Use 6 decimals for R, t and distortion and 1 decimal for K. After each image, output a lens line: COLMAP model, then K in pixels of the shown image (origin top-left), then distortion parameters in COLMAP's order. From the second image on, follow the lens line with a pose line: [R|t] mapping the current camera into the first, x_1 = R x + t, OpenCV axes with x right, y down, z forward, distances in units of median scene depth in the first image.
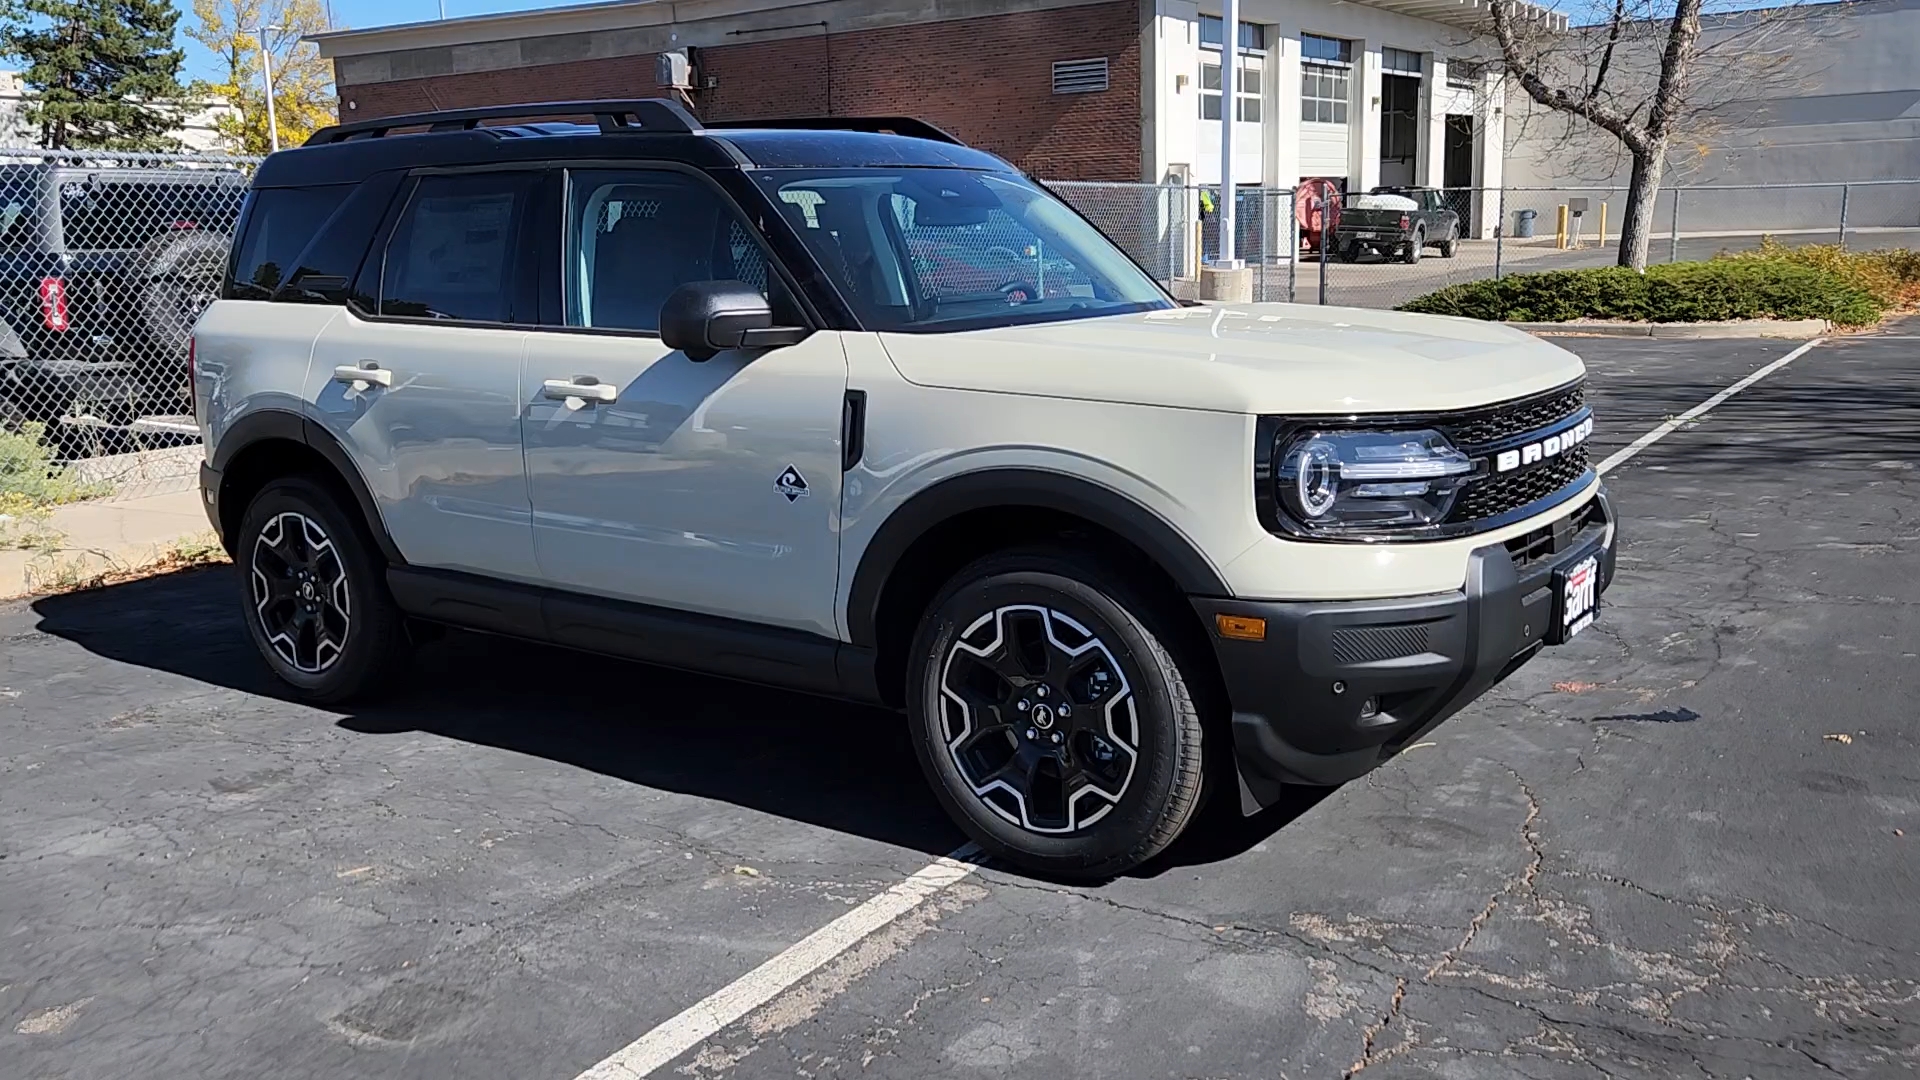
lens RADIAL K [[1625.6, 0, 937.3], [0, 1625.6, 537.9], [0, 0, 1]] dist [0.020440, -0.000345]
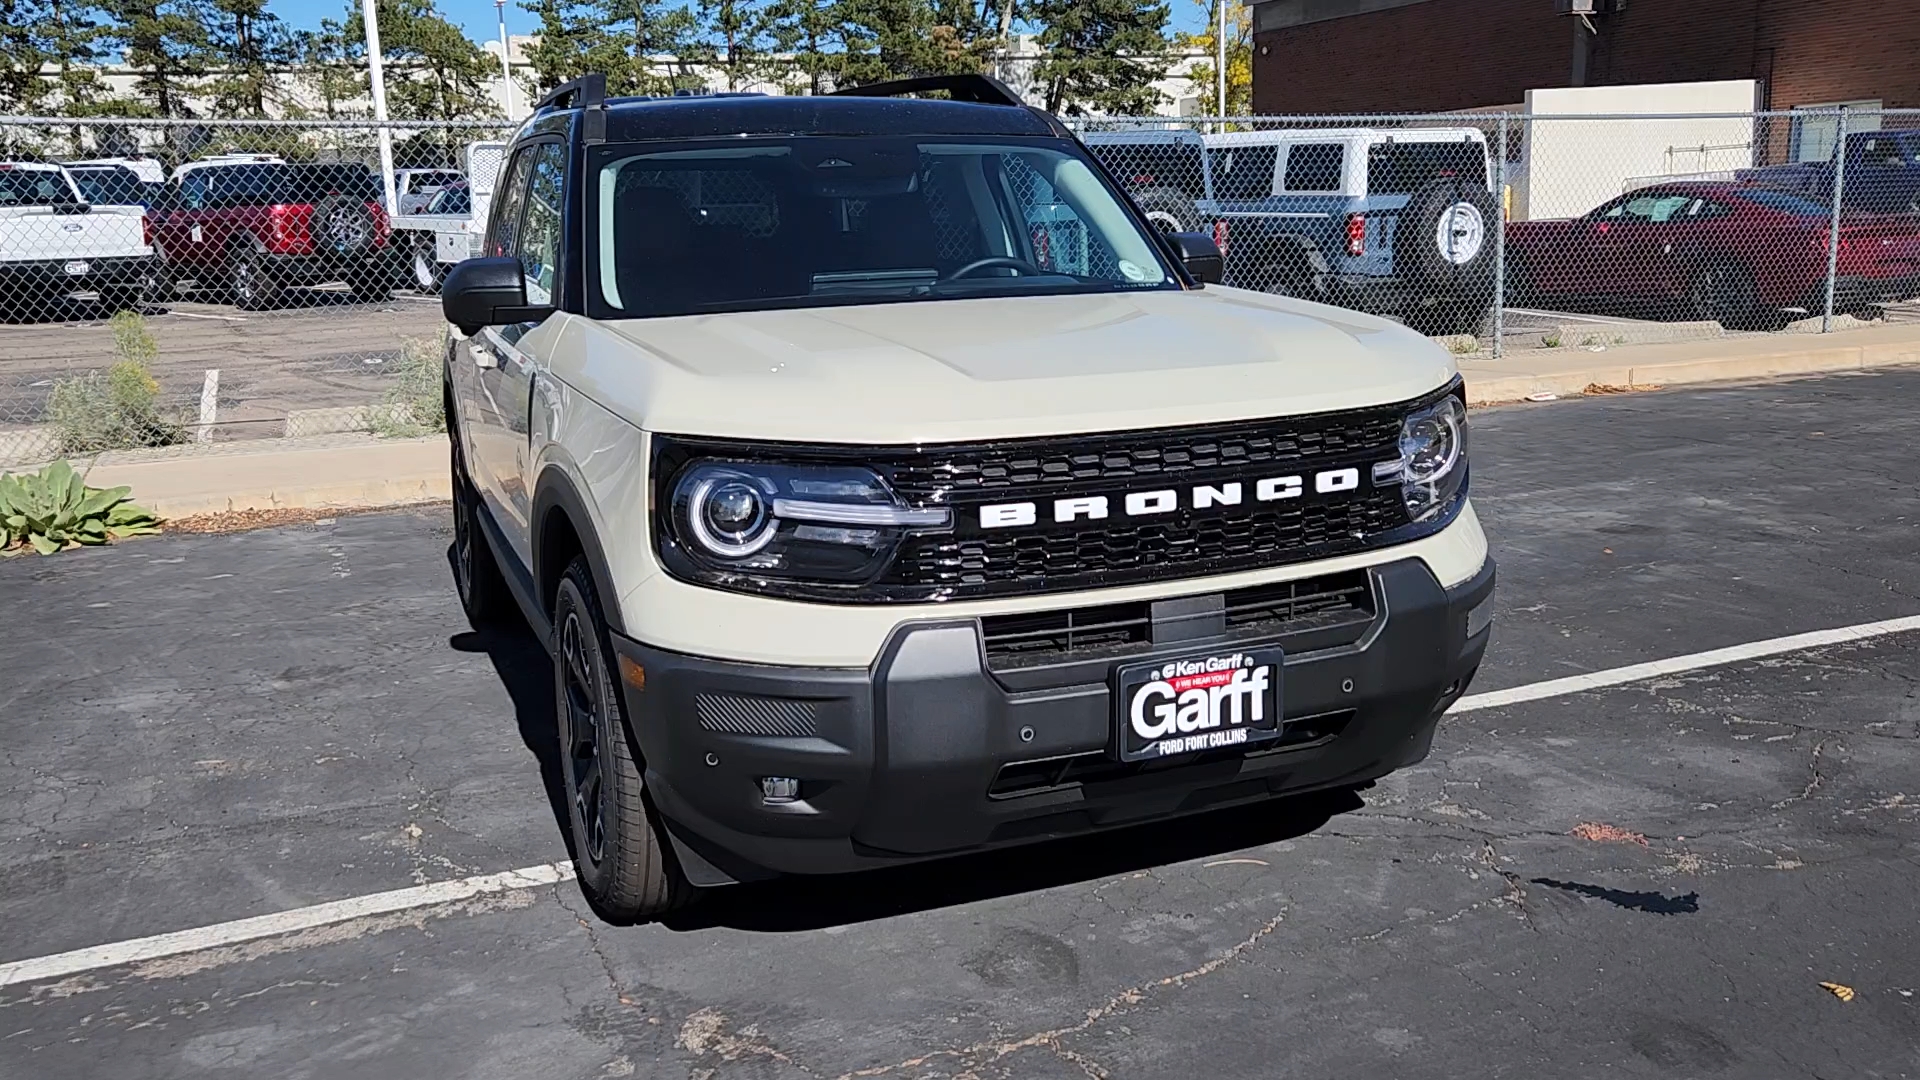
lens RADIAL K [[1625.6, 0, 937.3], [0, 1625.6, 537.9], [0, 0, 1]] dist [0.020440, -0.000345]
pose [[0.835394, 0.112419, -0.538032, 0.617185], [-0.092802, 0.993656, 0.063527, -0.068965], [0.541761, -0.003139, 0.840527, 0.272275]]
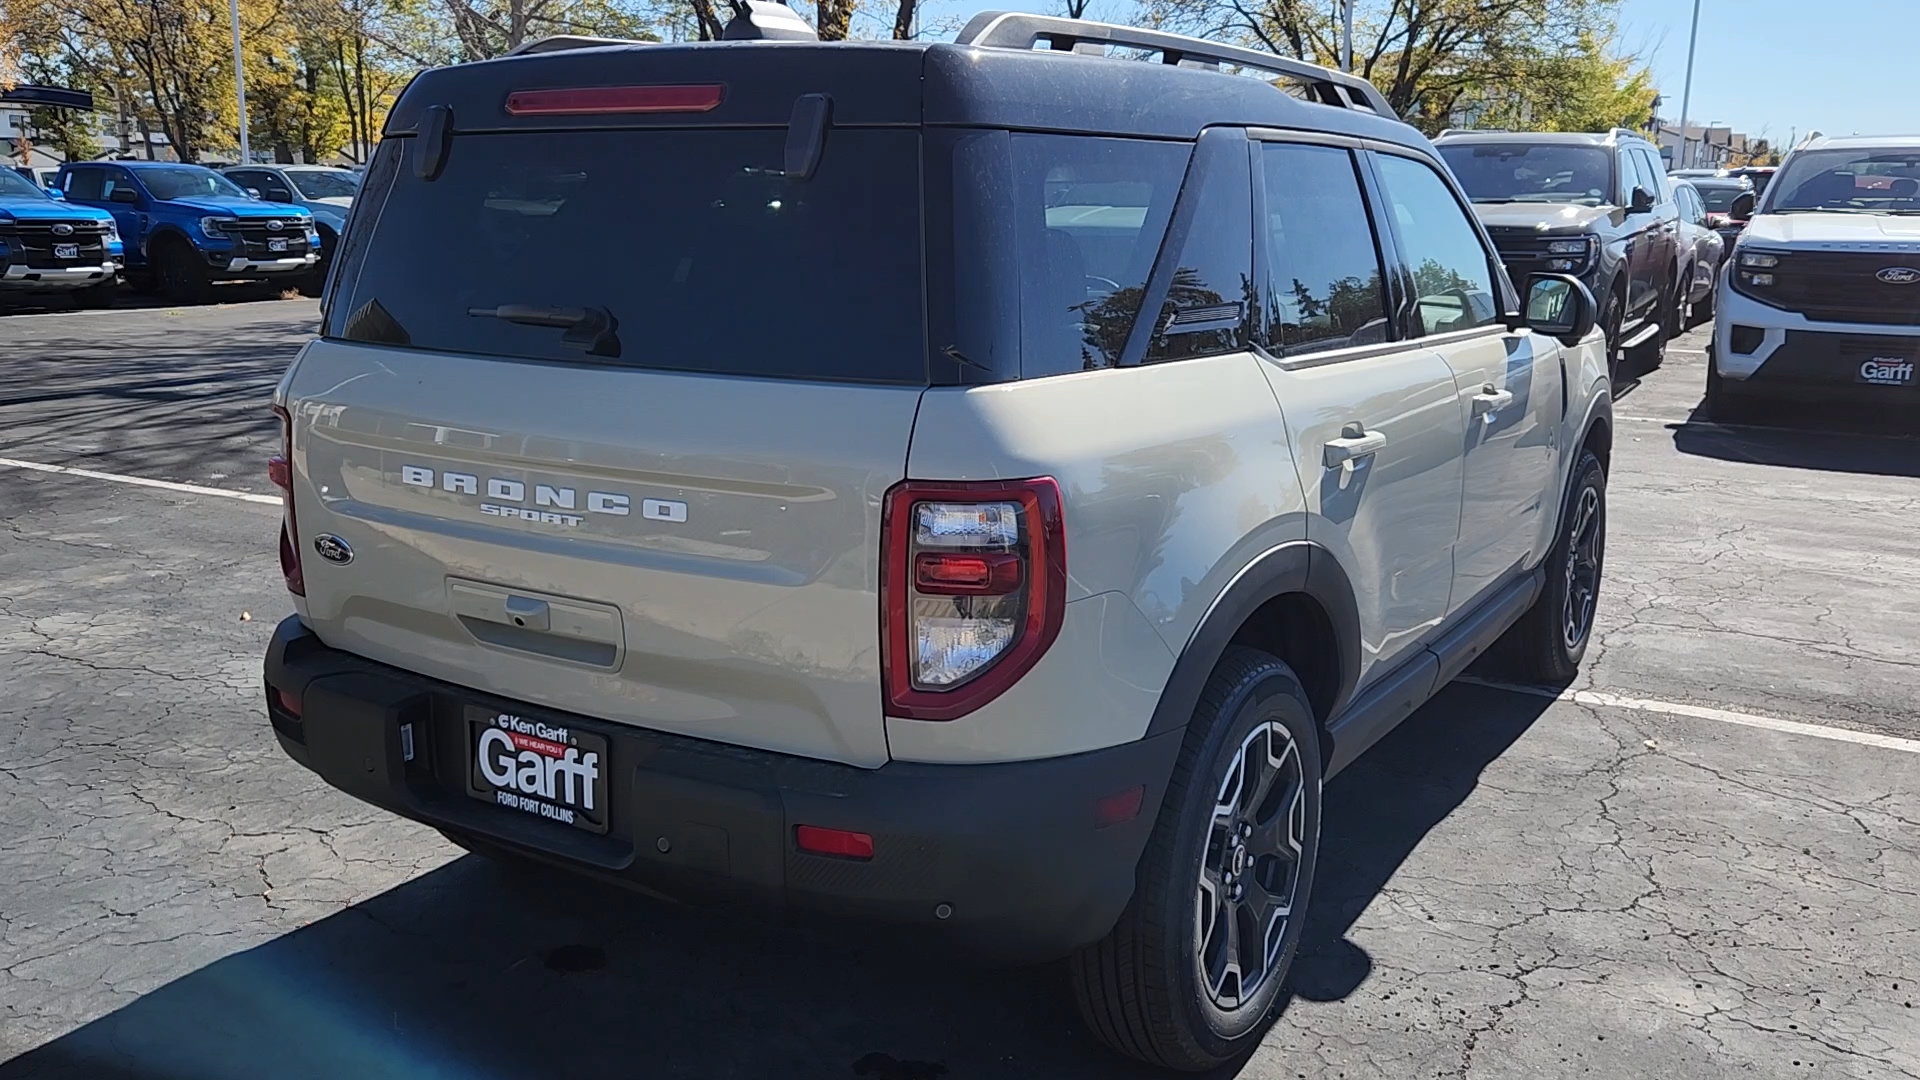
lens RADIAL K [[1633.6, 0, 953.5], [0, 1633.6, 535.6], [0, 0, 1]] dist [0.014817, 0.001620]
pose [[-0.059080, -0.182803, 0.981373, -1.136751], [0.178866, 0.965242, 0.190566, -0.251030], [-0.982098, 0.186793, -0.024329, 1.350539]]
